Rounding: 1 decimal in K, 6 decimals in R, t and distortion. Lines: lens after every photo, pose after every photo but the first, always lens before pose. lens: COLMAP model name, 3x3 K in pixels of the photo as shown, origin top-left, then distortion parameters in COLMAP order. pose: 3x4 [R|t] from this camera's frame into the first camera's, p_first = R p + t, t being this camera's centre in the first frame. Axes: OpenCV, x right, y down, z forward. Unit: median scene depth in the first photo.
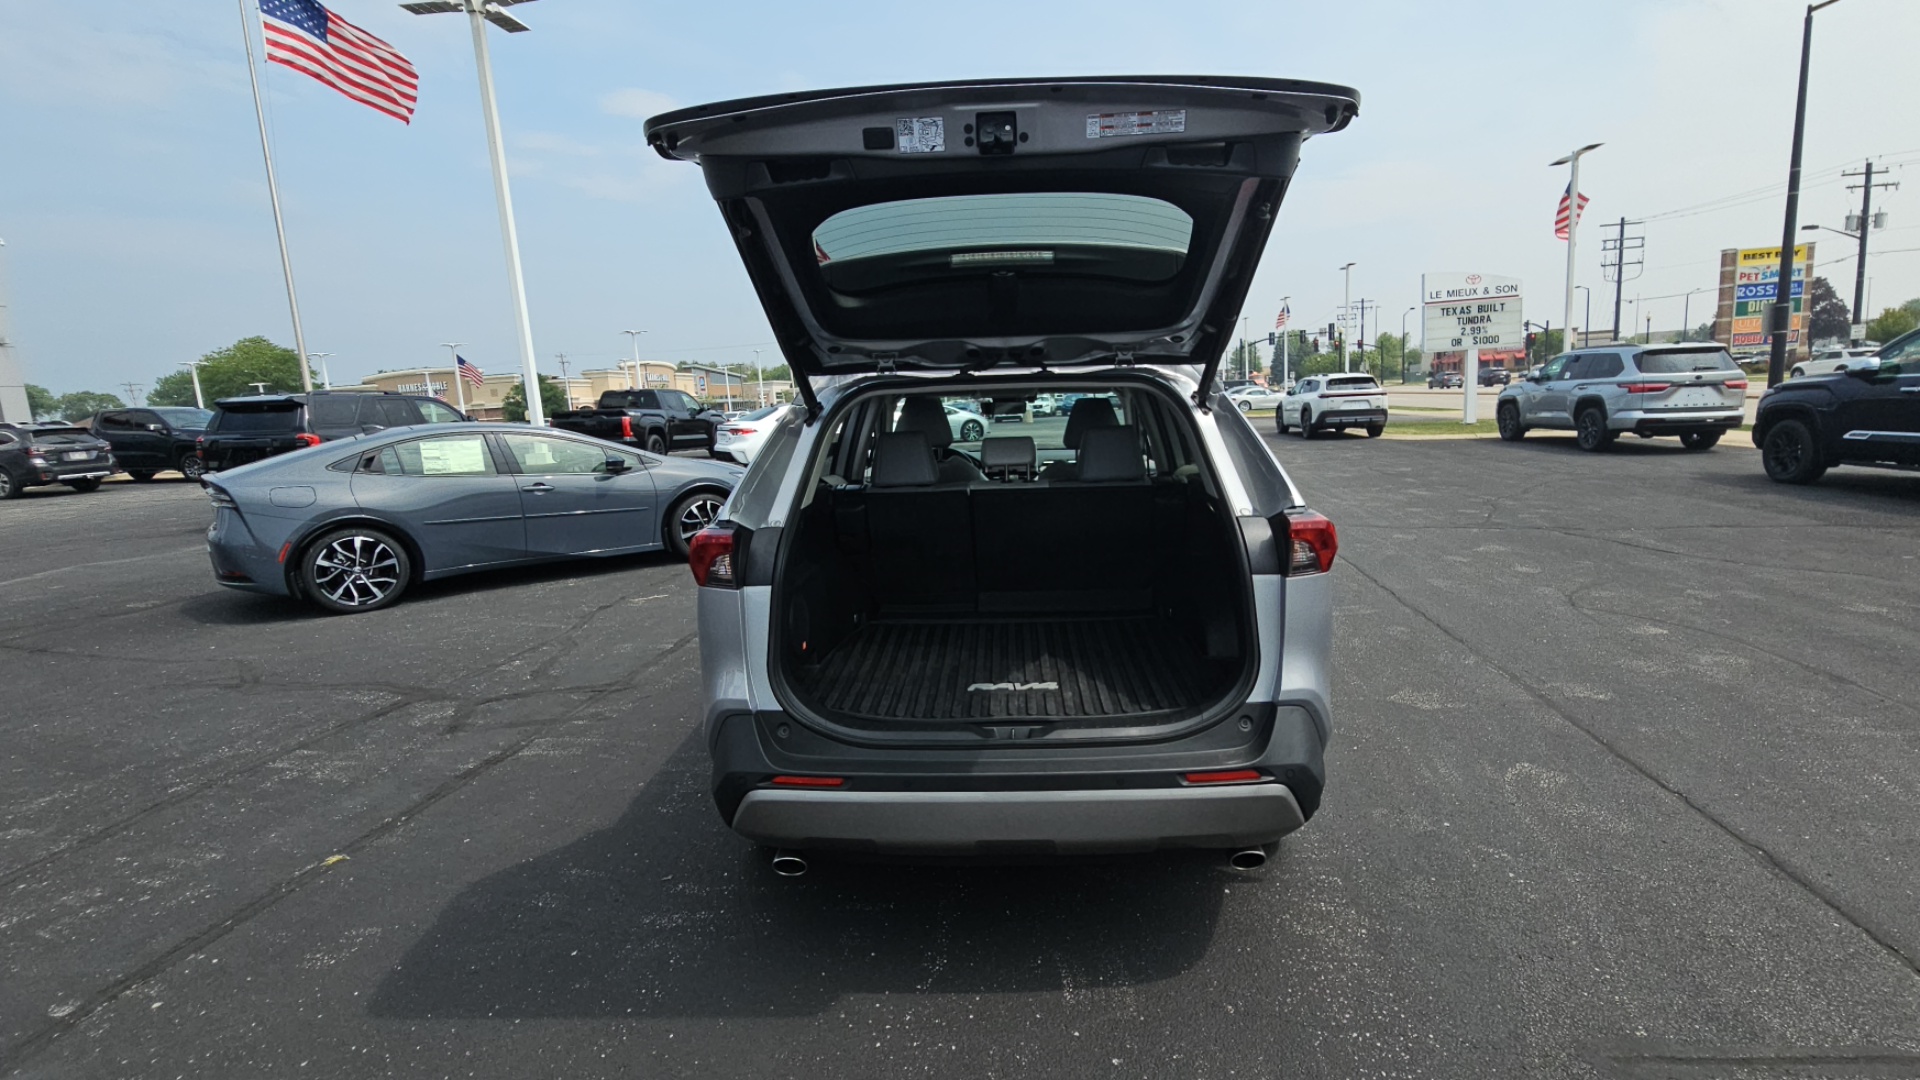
lens RADIAL K [[858.3, 0, 982.1], [0, 858.3, 542.8], [0, 0, 1]] dist [0.015050, -0.011105]
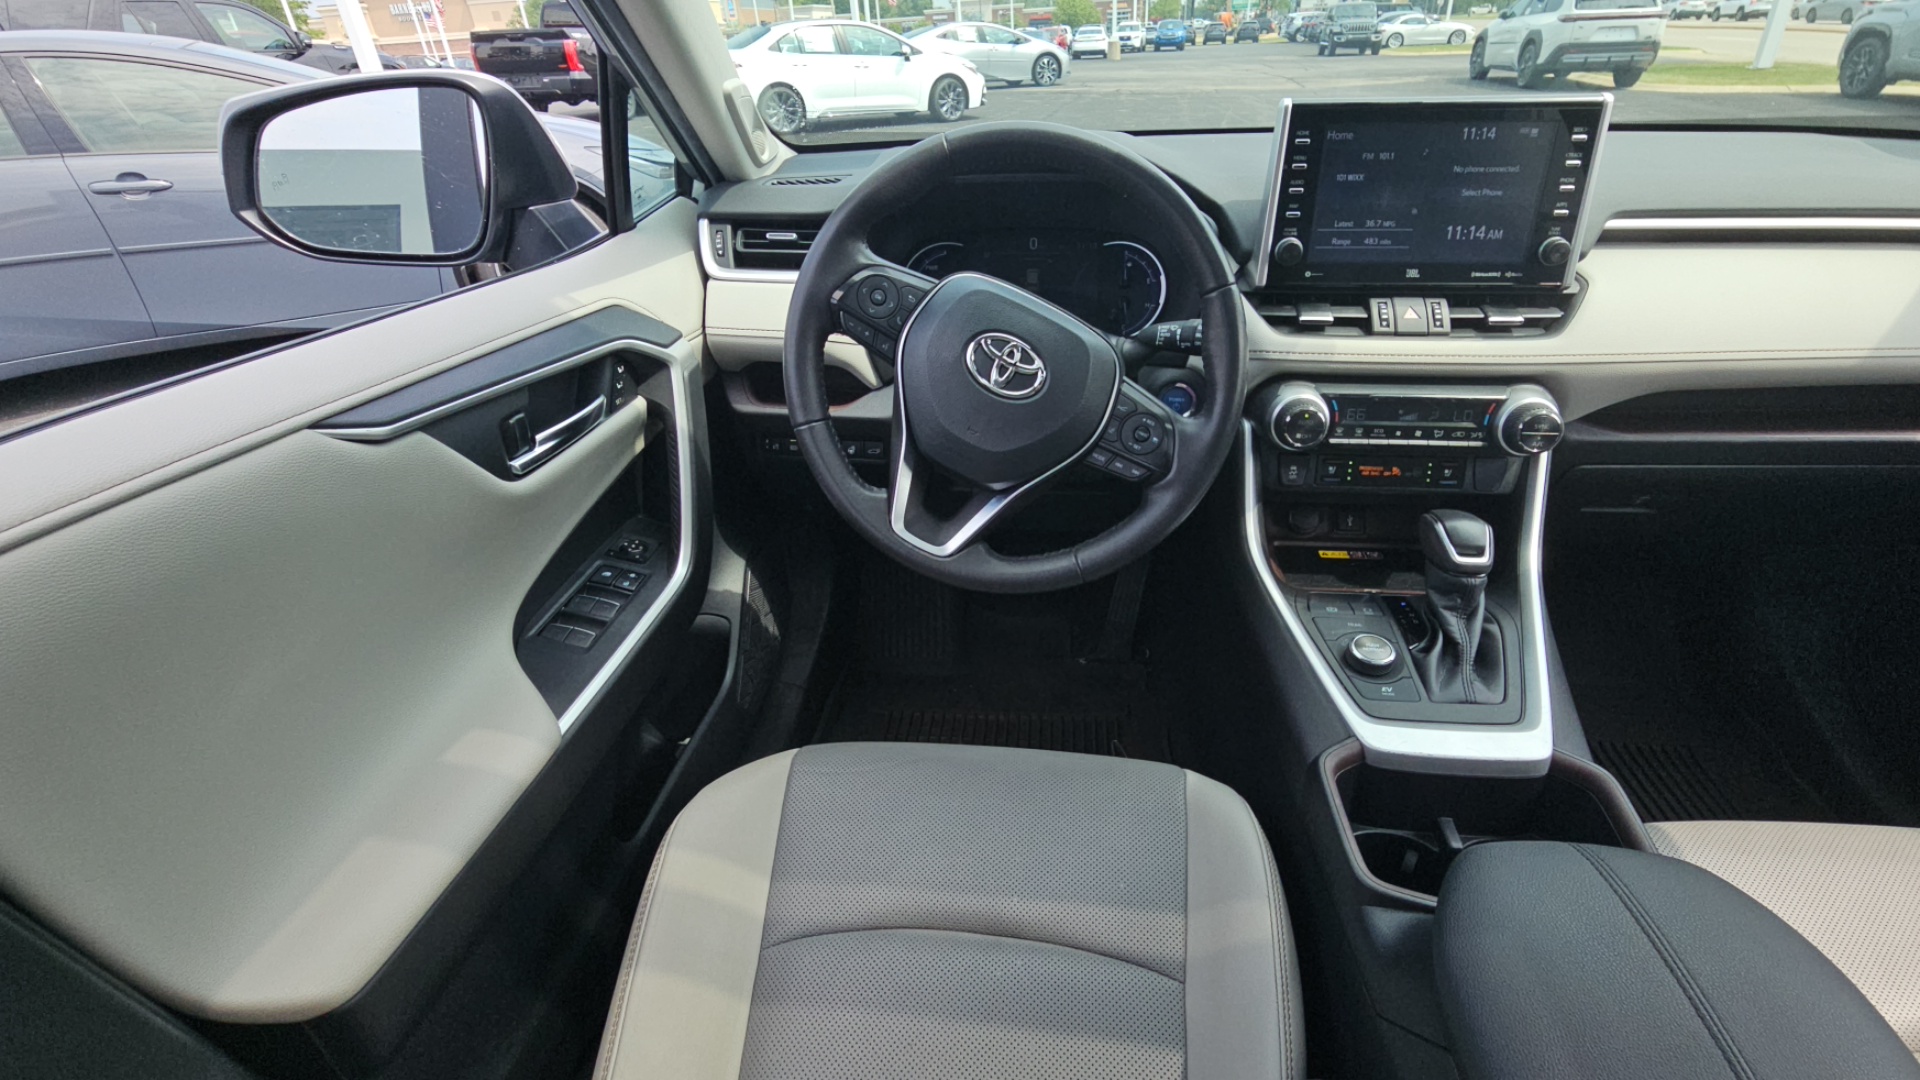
lens RADIAL K [[854.5, 0, 980.9], [0, 854.5, 539.3], [0, 0, 1]] dist [0.009820, -0.007623]
pose [[0.997334, 0.044750, -0.057646, -0.017231], [-0.020969, 0.932339, 0.360976, -0.040848], [0.069899, -0.358805, 0.930792, 0.353784]]
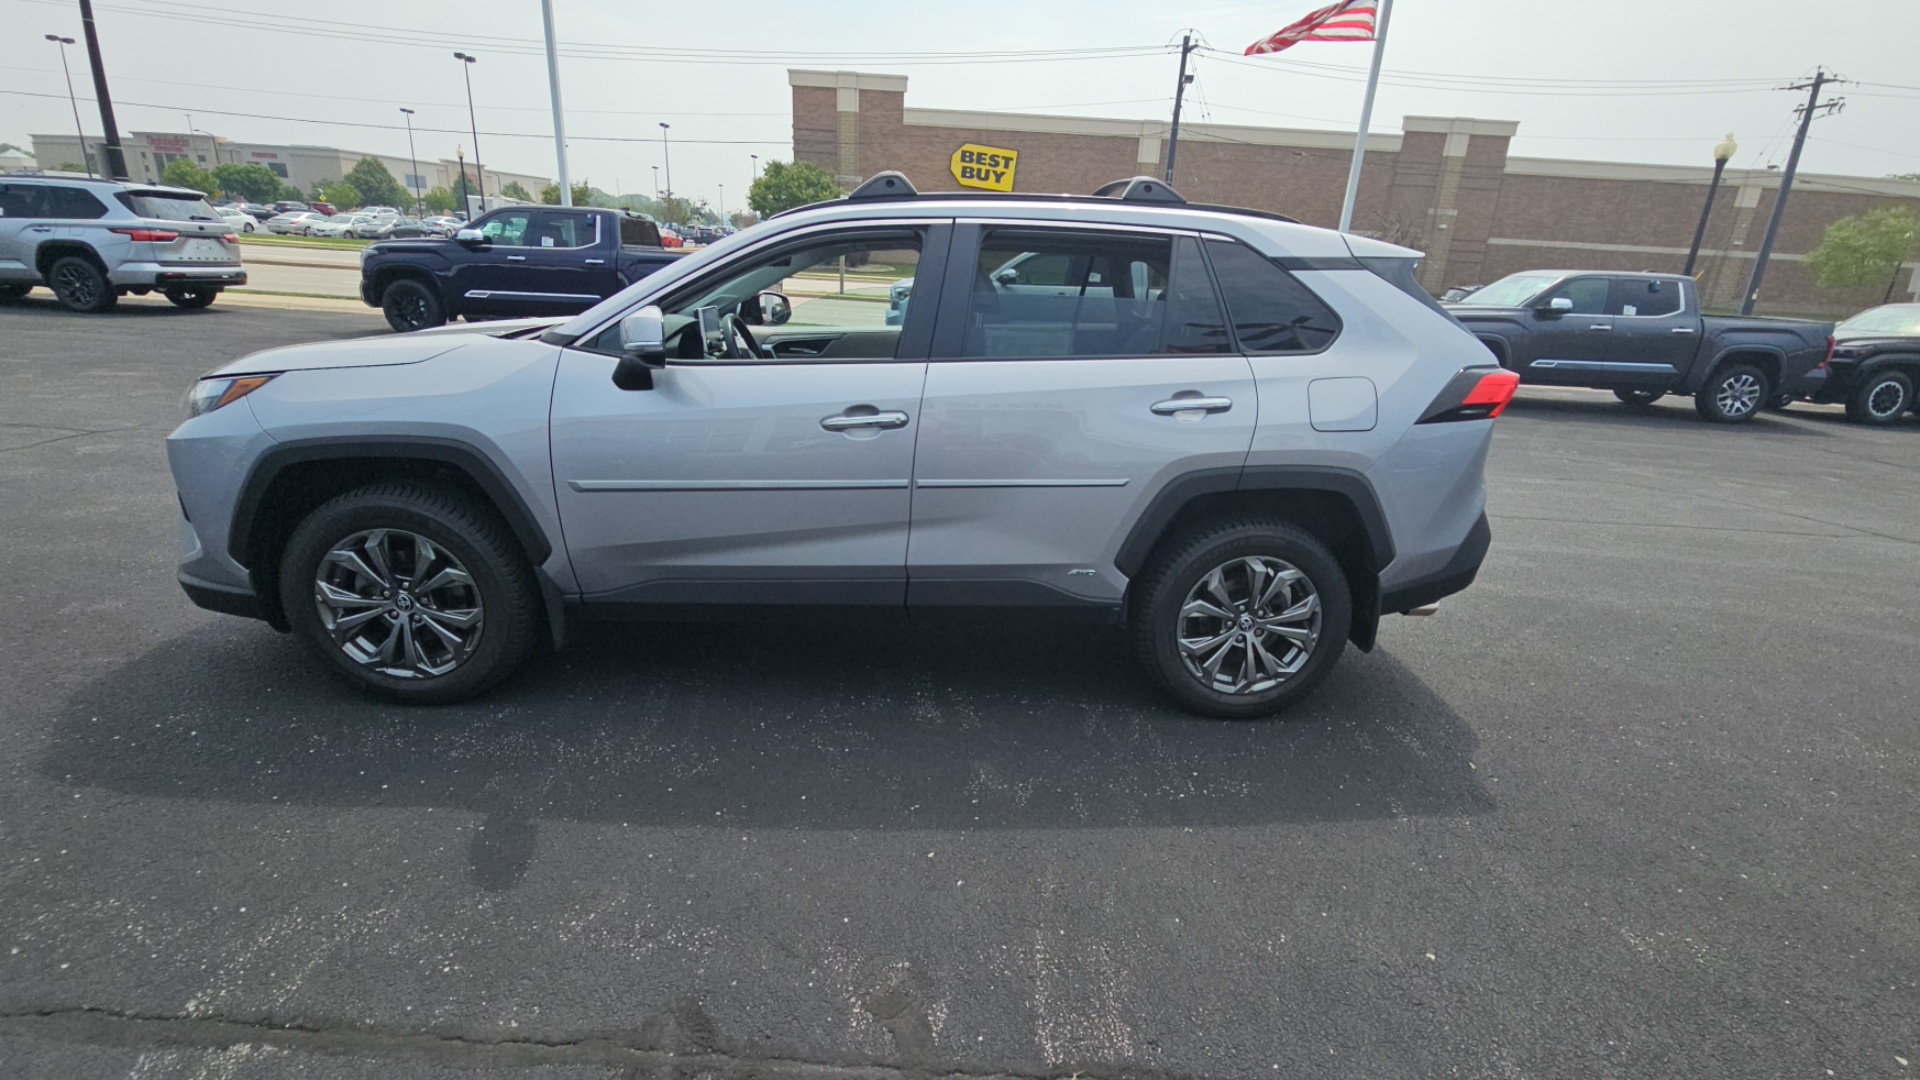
lens RADIAL K [[863.5, 0, 980.9], [0, 863.5, 539.1], [0, 0, 1]] dist [0.016595, -0.010884]
pose [[-0.109349, -0.267281, 0.957394, -0.305154], [0.117799, 0.952898, 0.279480, -0.045990], [-0.986999, 0.143341, -0.072713, 0.371486]]
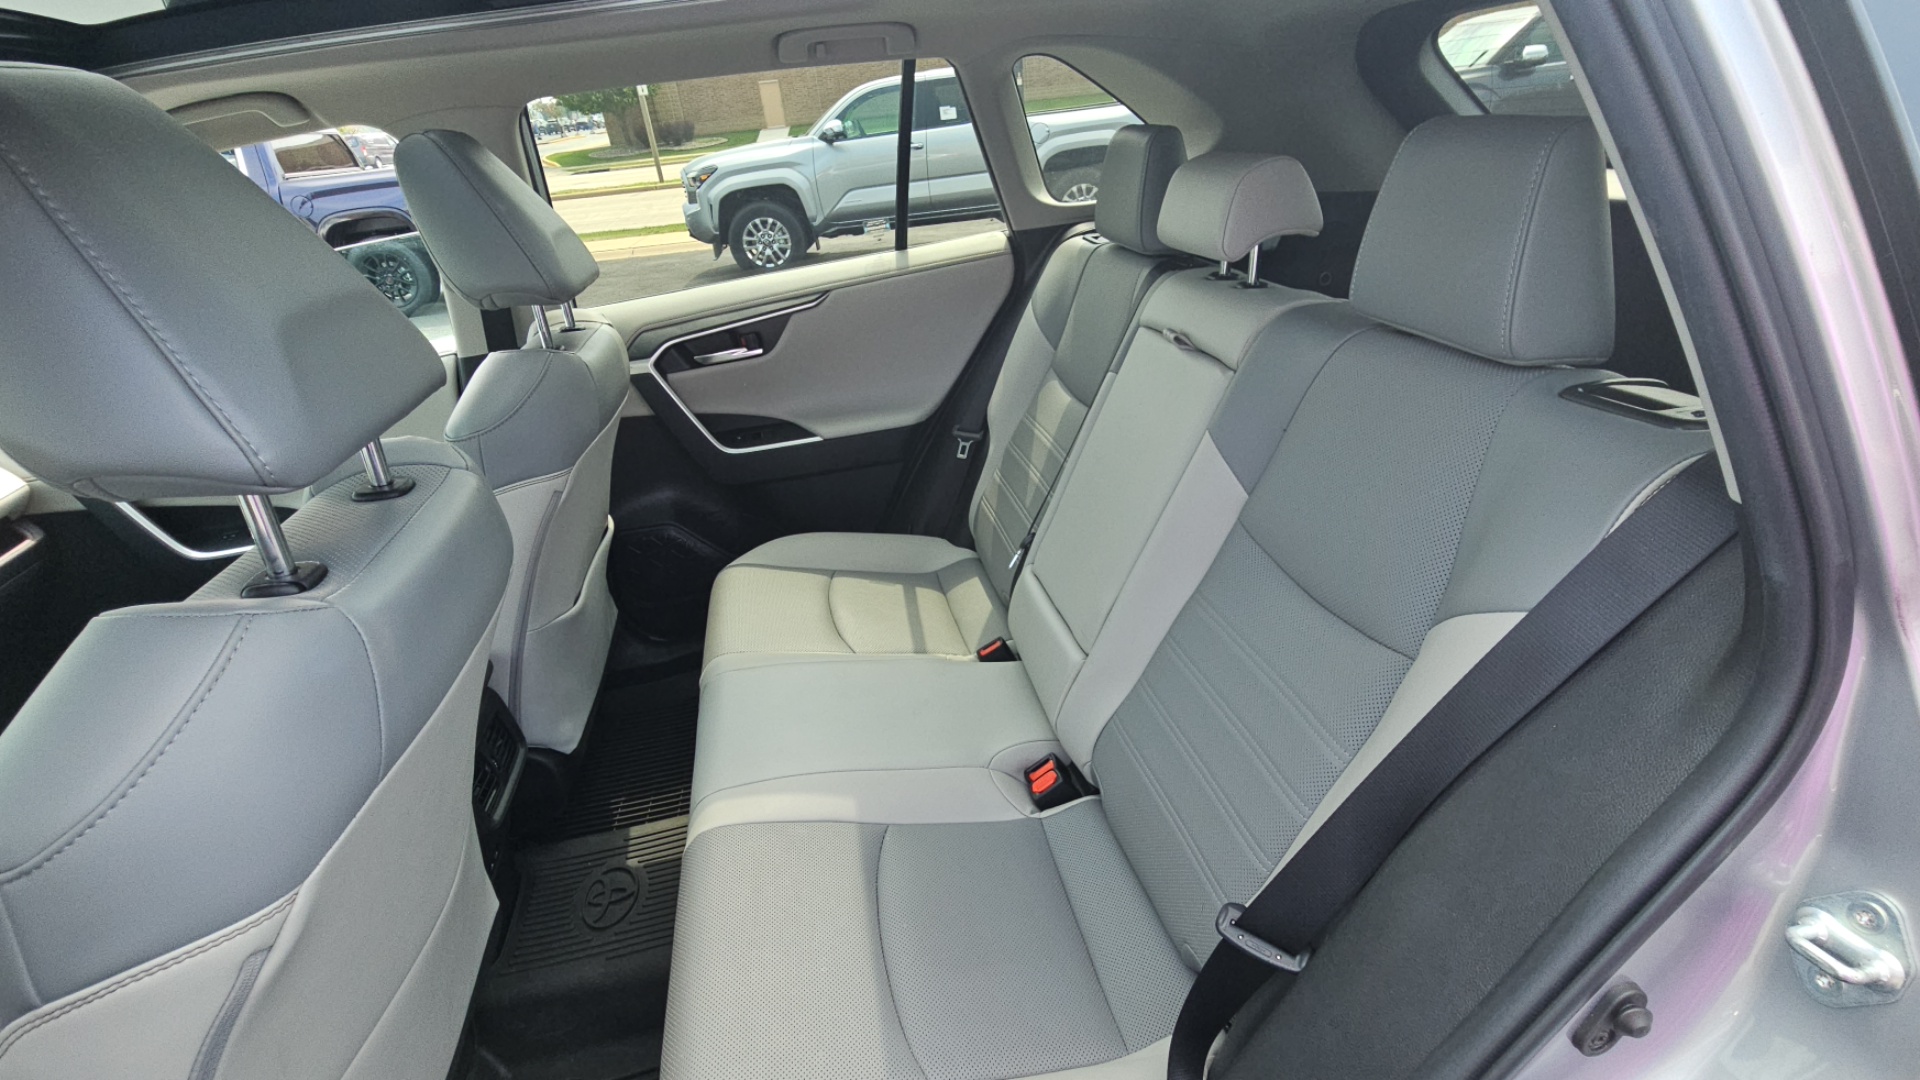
lens RADIAL K [[865.1, 0, 980.6], [0, 865.1, 543.1], [0, 0, 1]] dist [0.000429, 0.000320]
pose [[-0.253908, -0.380995, 0.889030, -0.081408], [0.263478, 0.857147, 0.442582, -0.044358], [-0.930650, 0.346615, -0.117252, 0.313470]]
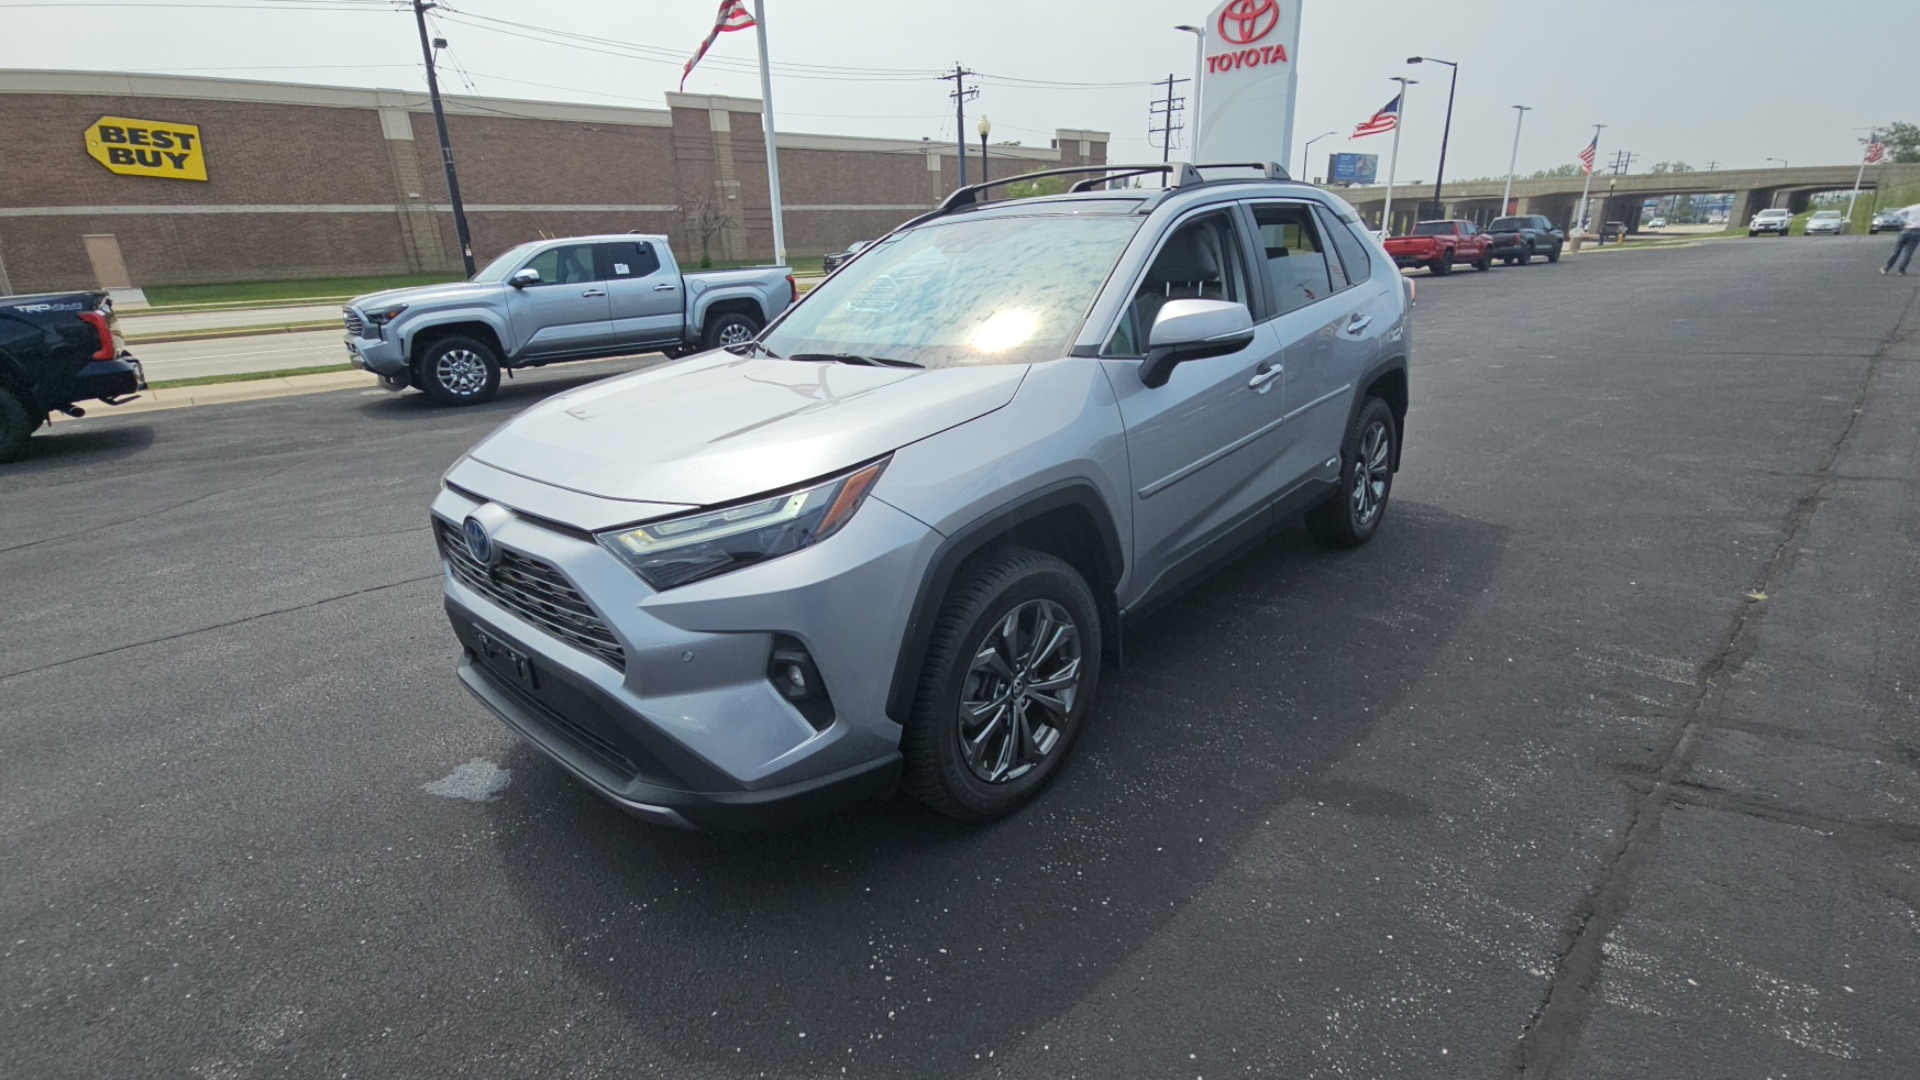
lens RADIAL K [[855.5, 0, 982.1], [0, 855.5, 545.3], [0, 0, 1]] dist [0.007434, -0.006282]
pose [[-0.772246, -0.140519, 0.619588, -0.176020], [0.177421, 0.888735, 0.422695, -0.098318], [-0.610047, 0.436353, -0.661392, 0.639967]]
